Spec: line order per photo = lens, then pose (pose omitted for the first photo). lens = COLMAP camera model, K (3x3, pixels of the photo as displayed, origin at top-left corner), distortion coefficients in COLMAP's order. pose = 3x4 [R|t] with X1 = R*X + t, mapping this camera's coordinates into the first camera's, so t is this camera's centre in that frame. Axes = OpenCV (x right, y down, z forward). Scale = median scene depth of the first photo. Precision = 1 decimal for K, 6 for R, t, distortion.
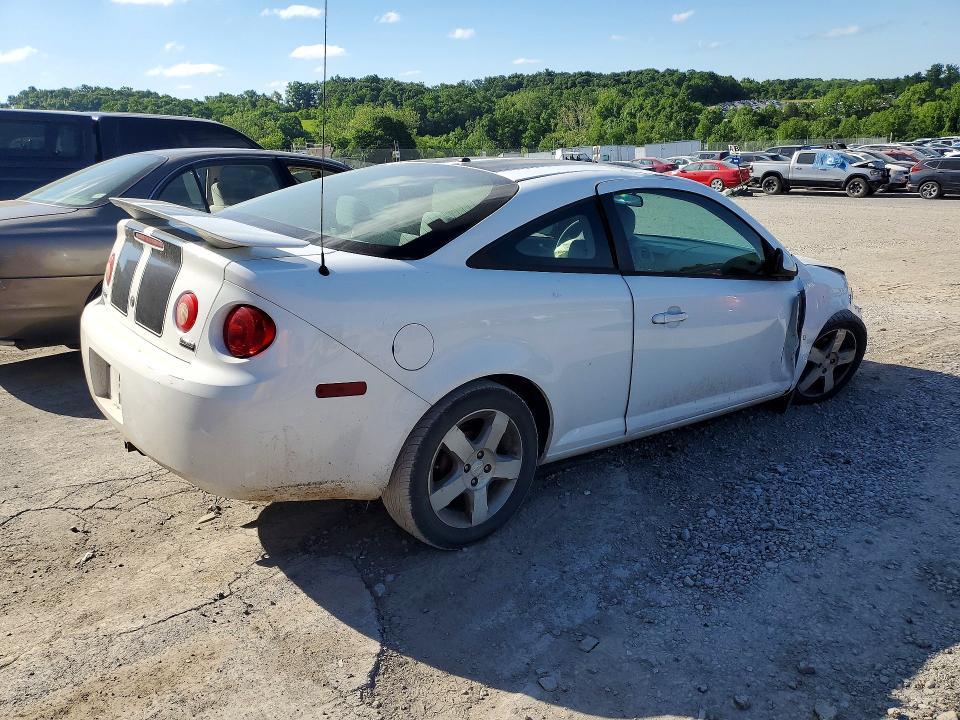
lens RADIAL K [[793.0, 0, 480.1], [0, 793.0, 357.0], [0, 0, 1]] dist [0.030292, -0.019222]
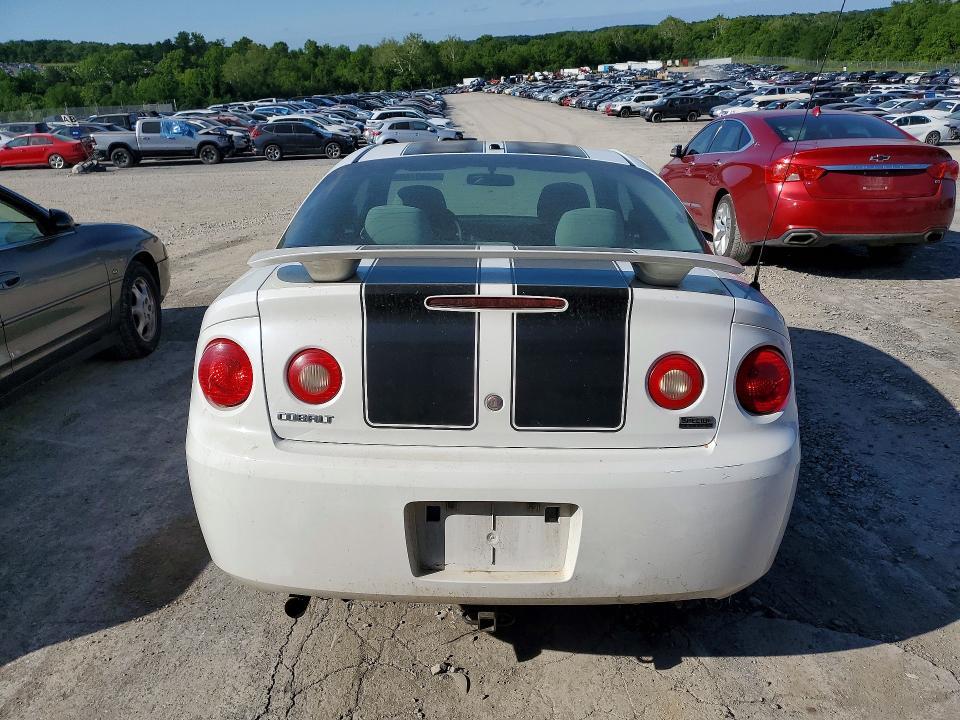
lens RADIAL K [[793.0, 0, 479.1], [0, 793.0, 364.0], [0, 0, 1]] dist [0.030292, -0.019222]
pose [[0.627298, -0.262243, 0.733298, -0.124211], [0.226712, 0.962310, 0.150202, -0.027474], [-0.745049, 0.072026, 0.663109, 0.079618]]
